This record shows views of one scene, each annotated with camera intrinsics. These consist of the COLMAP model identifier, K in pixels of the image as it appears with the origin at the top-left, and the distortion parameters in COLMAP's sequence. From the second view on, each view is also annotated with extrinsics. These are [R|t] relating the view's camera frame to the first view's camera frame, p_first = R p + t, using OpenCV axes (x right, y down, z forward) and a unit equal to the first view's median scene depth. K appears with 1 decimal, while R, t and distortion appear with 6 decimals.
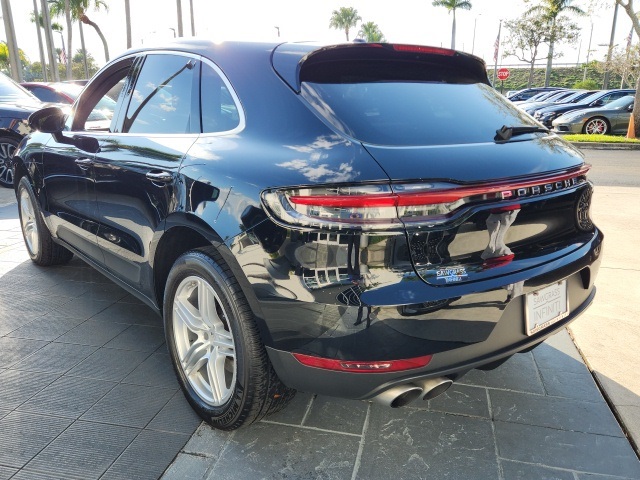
lens RADIAL K [[500.4, 0, 319.8], [0, 500.4, 242.5], [0, 0, 1]] dist [0.078367, -0.074884]
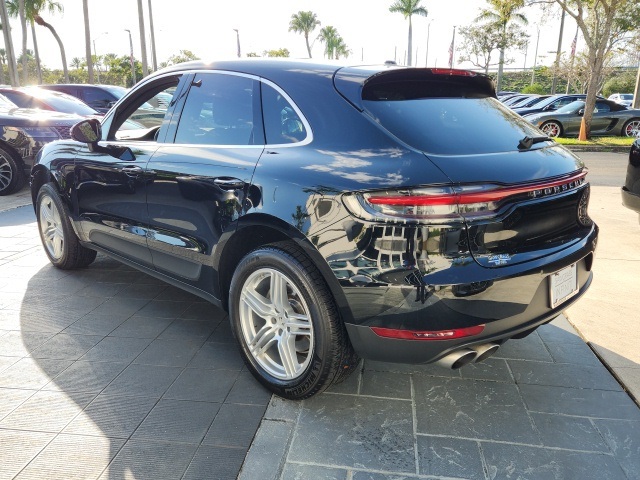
lens RADIAL K [[500.4, 0, 321.1], [0, 500.4, 244.0], [0, 0, 1]] dist [0.078367, -0.074884]
pose [[0.996439, -0.022775, 0.081180, -0.219311], [0.022946, 0.999736, -0.001177, 0.015182], [-0.081131, 0.003036, 0.996699, -0.161087]]
